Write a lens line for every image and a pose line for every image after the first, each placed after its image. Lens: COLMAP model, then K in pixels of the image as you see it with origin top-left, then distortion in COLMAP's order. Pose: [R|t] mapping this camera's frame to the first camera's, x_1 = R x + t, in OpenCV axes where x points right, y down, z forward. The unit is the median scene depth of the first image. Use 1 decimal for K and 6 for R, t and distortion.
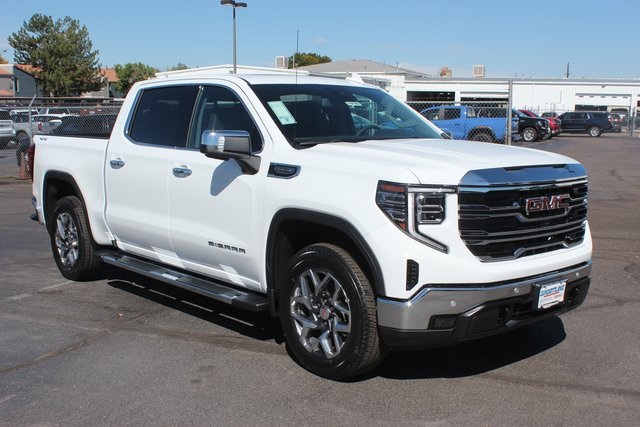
lens RADIAL K [[816.9, 0, 320.0], [0, 816.9, 213.5], [0, 0, 1]] dist [0.007612, 0.044848]
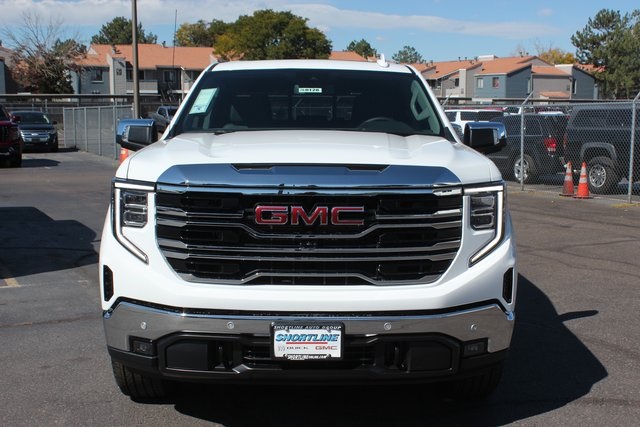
lens RADIAL K [[894.7, 0, 307.6], [0, 894.7, 214.6], [0, 0, 1]] dist [-0.027705, -0.023834]
pose [[0.760002, 0.083141, -0.644581, 0.770447], [-0.092578, 0.995519, 0.019252, -0.030085], [0.643293, 0.045042, 0.764294, 0.374468]]
